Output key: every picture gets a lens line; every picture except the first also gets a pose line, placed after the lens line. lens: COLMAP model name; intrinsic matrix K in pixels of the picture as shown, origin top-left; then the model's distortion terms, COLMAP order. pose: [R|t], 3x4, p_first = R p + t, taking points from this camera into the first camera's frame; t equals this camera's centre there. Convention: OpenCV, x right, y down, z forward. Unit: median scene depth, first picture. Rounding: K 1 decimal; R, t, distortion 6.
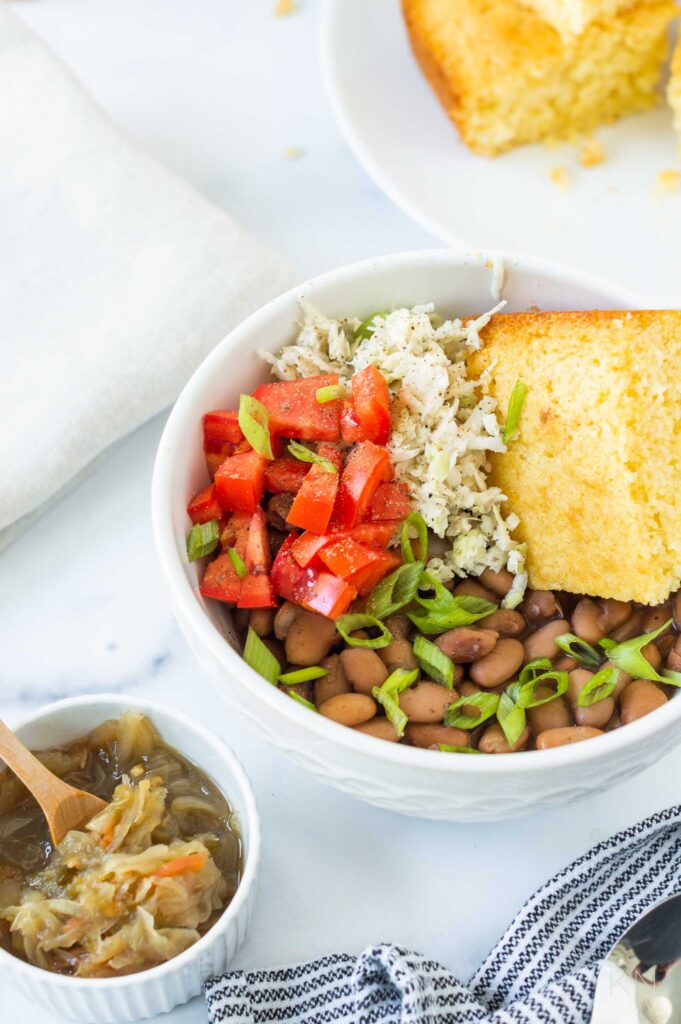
lens RADIAL K [[2336.2, 0, 340.5], [0, 2336.2, 512.0], [0, 0, 1]] dist [-0.039854, 0.142409]
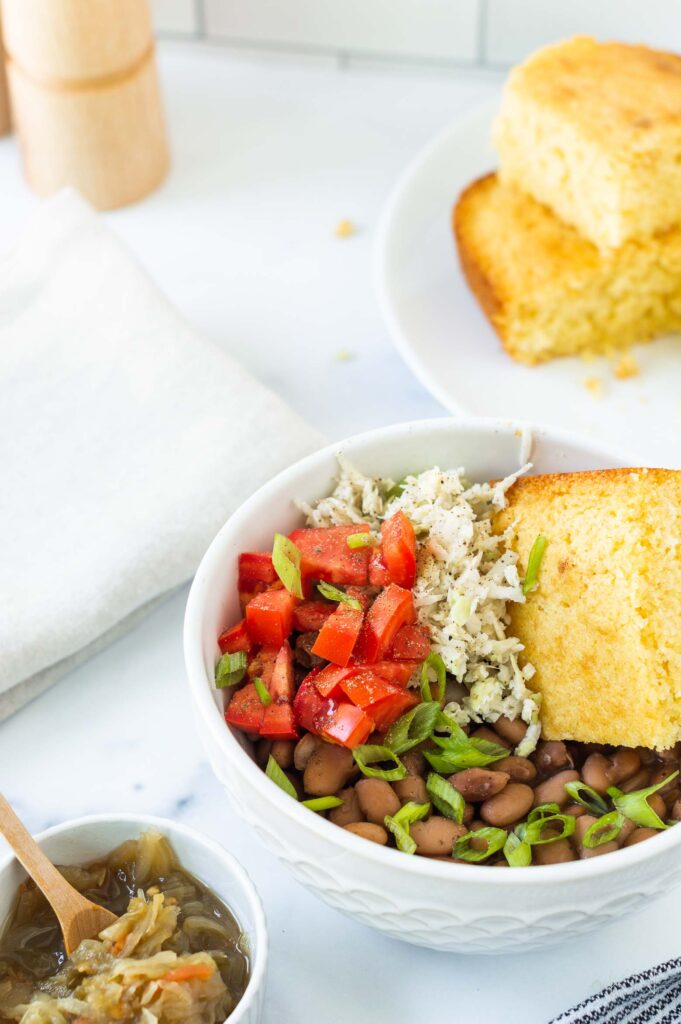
lens RADIAL K [[2362.5, 0, 340.5], [0, 2362.5, 512.0], [0, 0, 1]] dist [-0.034640, 0.153680]
pose [[0.998067, 0.053205, -0.032109, 0.020298], [-0.057773, 0.984761, -0.164038, 0.113590], [0.022892, 0.165576, 0.985931, -0.053259]]
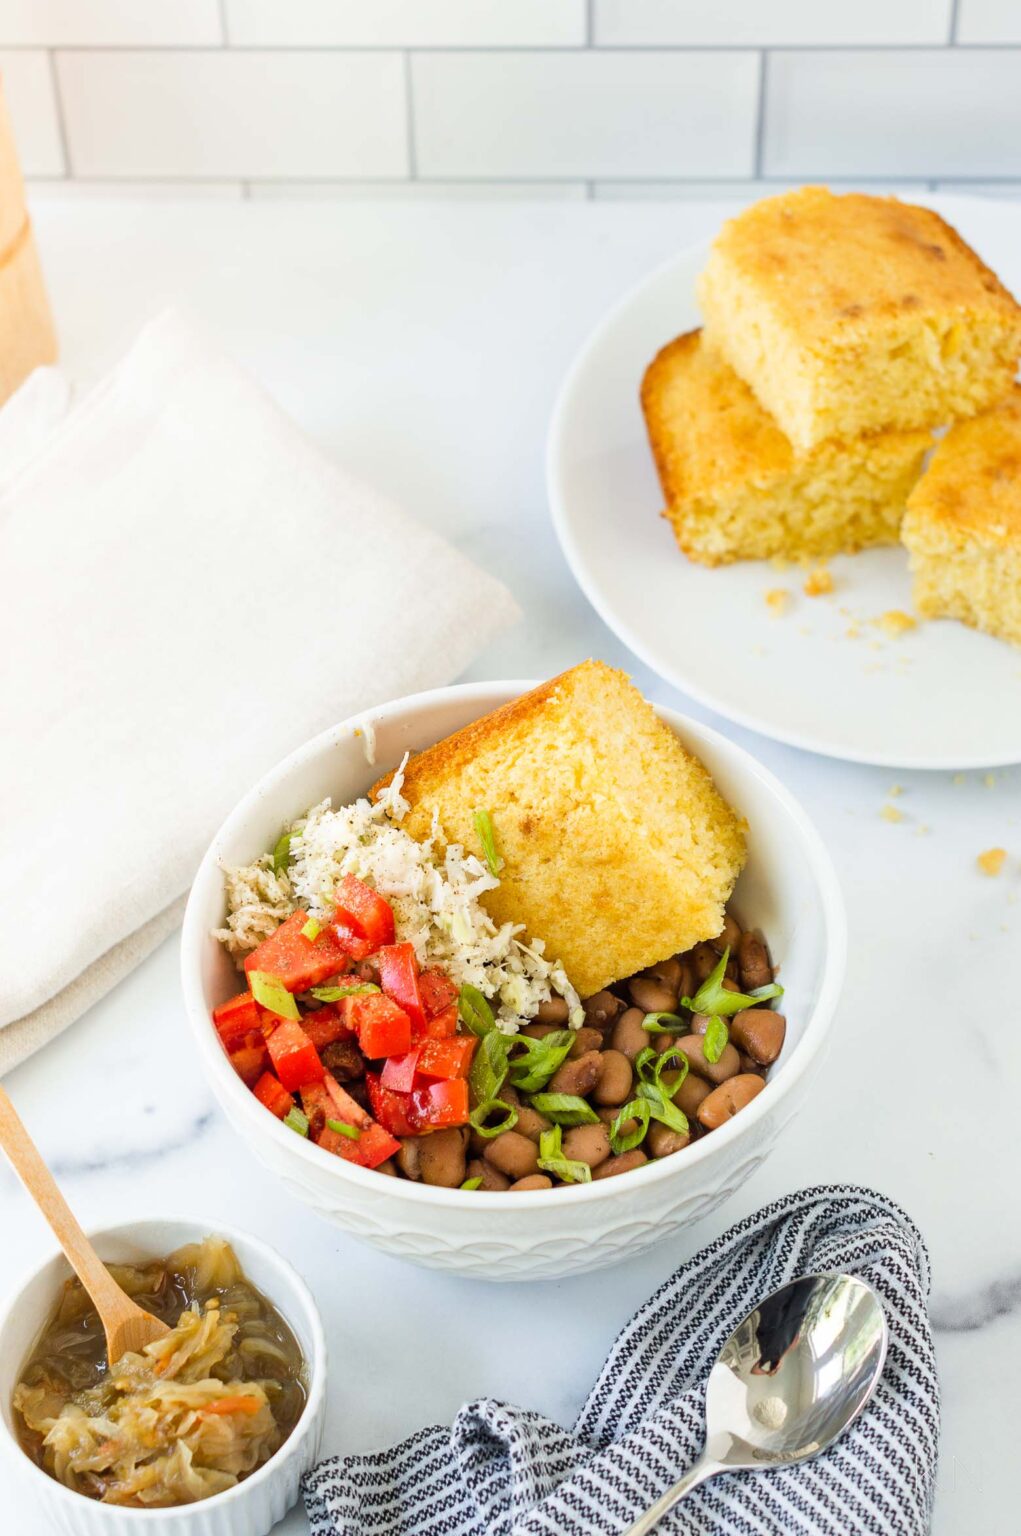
lens RADIAL K [[3504.3, 0, 510.5], [0, 3504.3, 768.0], [0, 0, 1]] dist [-0.039854, 0.142409]
pose [[0.780102, -0.486539, 0.393347, -0.465315], [0.528192, 0.849120, 0.002761, -0.067922], [-0.335342, 0.205609, 0.919386, -0.320077]]
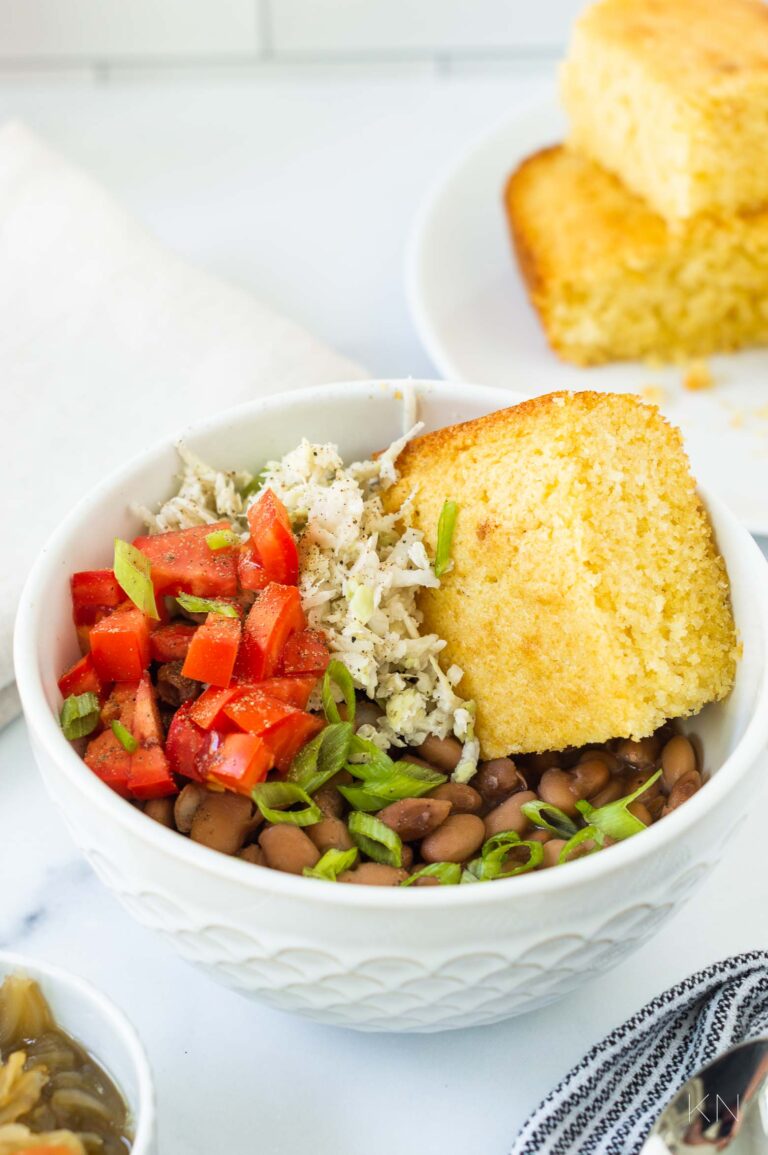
lens RADIAL K [[2667.1, 0, 384.0], [0, 2667.1, 577.5], [0, 0, 1]] dist [0.035376, -4.006452]
pose [[0.994222, -0.069344, 0.081944, -0.026395], [0.088101, 0.963238, -0.253793, 0.211112], [-0.061332, 0.259545, 0.963781, 0.087402]]
